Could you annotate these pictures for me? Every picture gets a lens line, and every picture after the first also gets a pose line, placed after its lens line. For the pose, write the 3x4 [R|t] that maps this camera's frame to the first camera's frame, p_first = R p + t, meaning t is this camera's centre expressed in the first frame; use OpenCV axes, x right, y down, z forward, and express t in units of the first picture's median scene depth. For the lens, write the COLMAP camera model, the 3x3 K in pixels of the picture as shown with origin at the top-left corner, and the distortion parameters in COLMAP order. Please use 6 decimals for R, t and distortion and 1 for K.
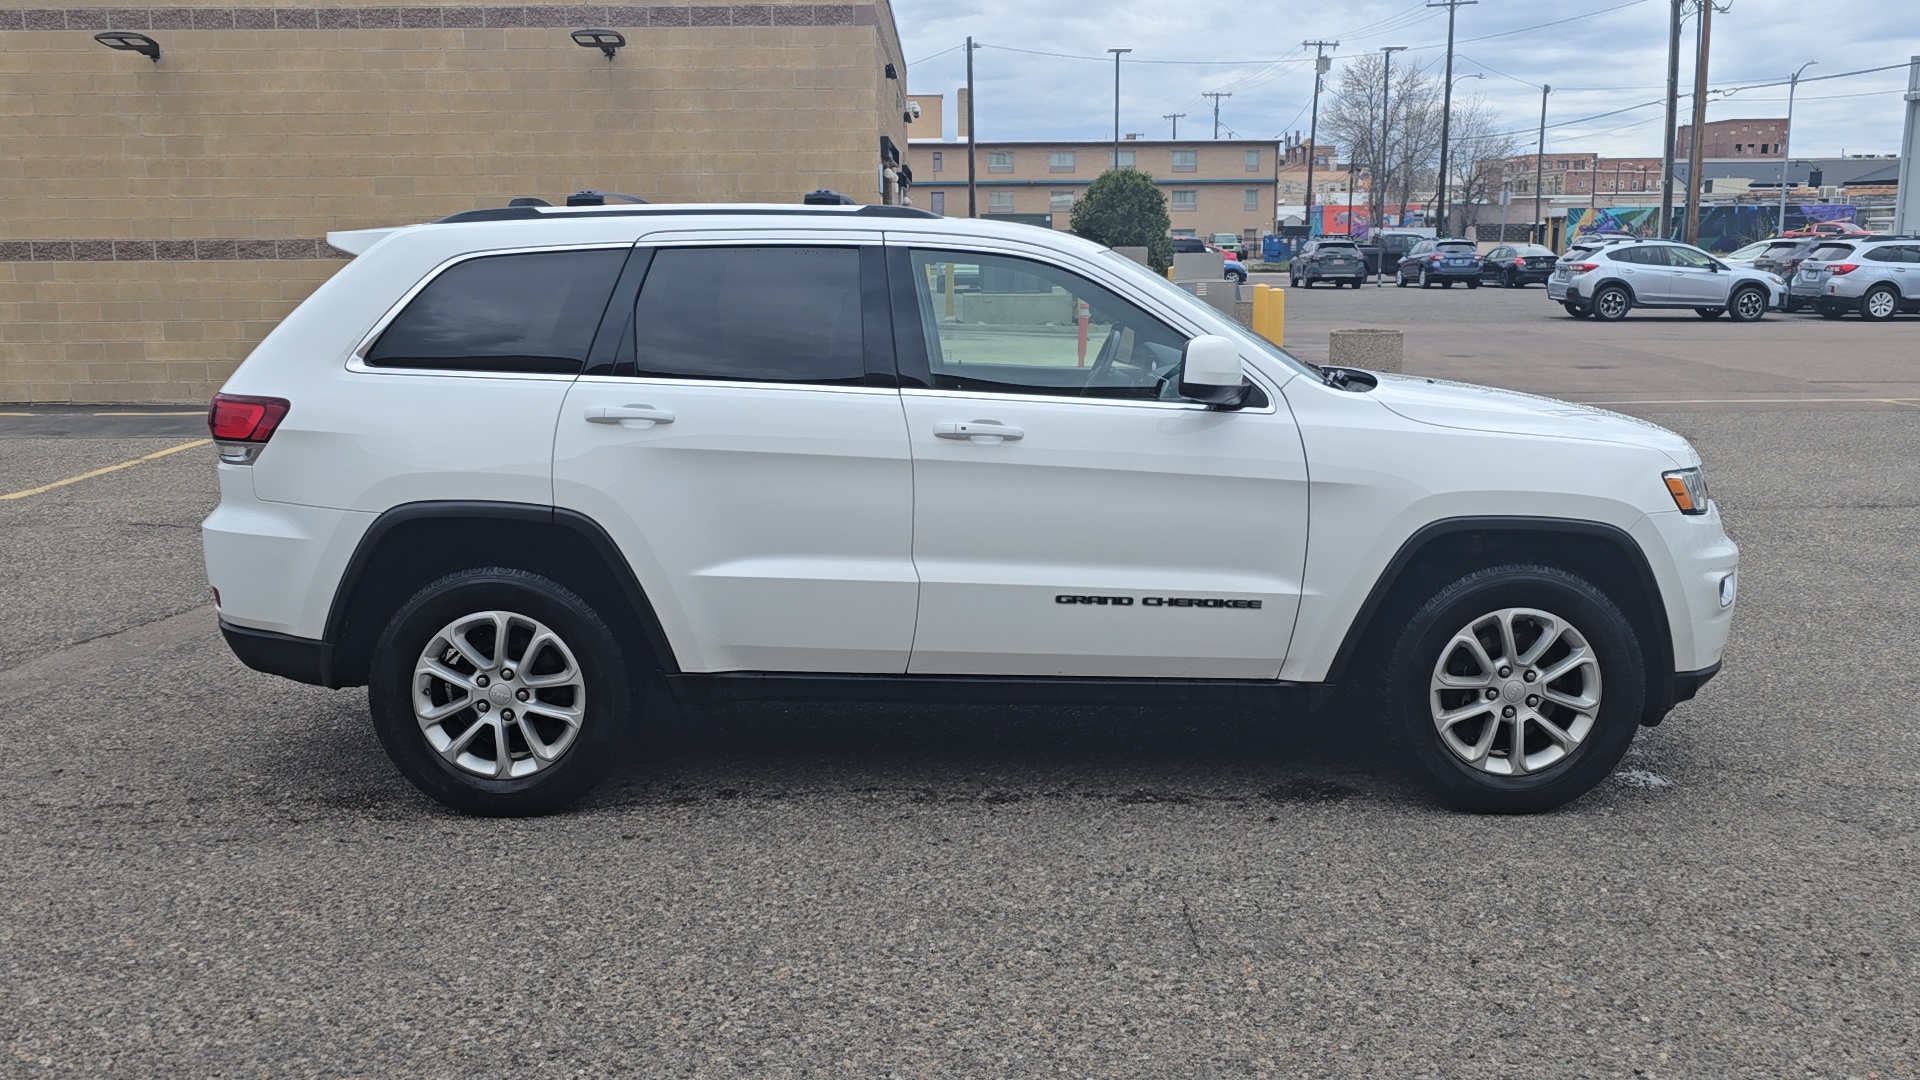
lens RADIAL K [[1595.6, 0, 961.0], [0, 1595.6, 541.0], [0, 0, 1]] dist [0.000960, 0.011360]
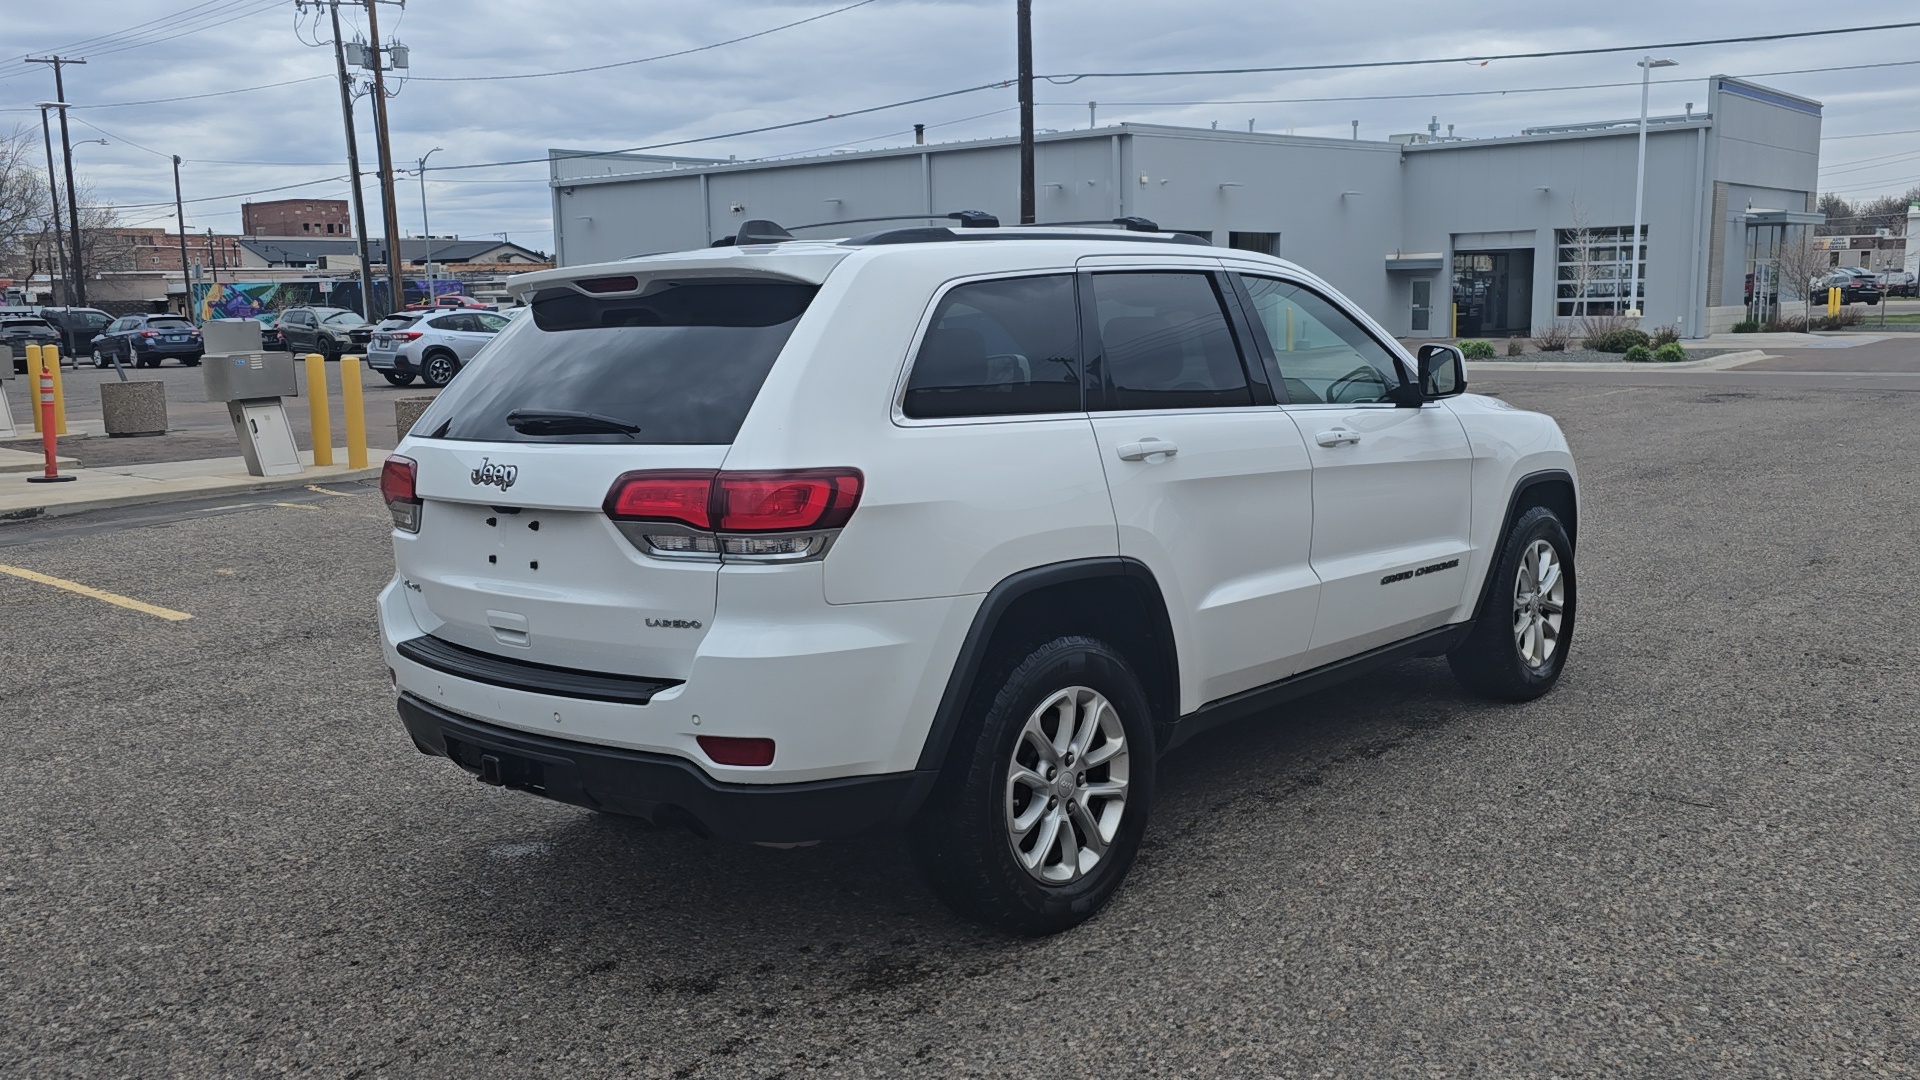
lens RADIAL K [[1595.6, 0, 977.9], [0, 1595.6, 547.0], [0, 0, 1]] dist [0.000960, 0.011360]
pose [[0.659393, -0.125649, 0.741224, -0.274785], [0.157665, 0.987121, 0.027074, -0.018056], [-0.735080, 0.099013, 0.670711, 0.128625]]
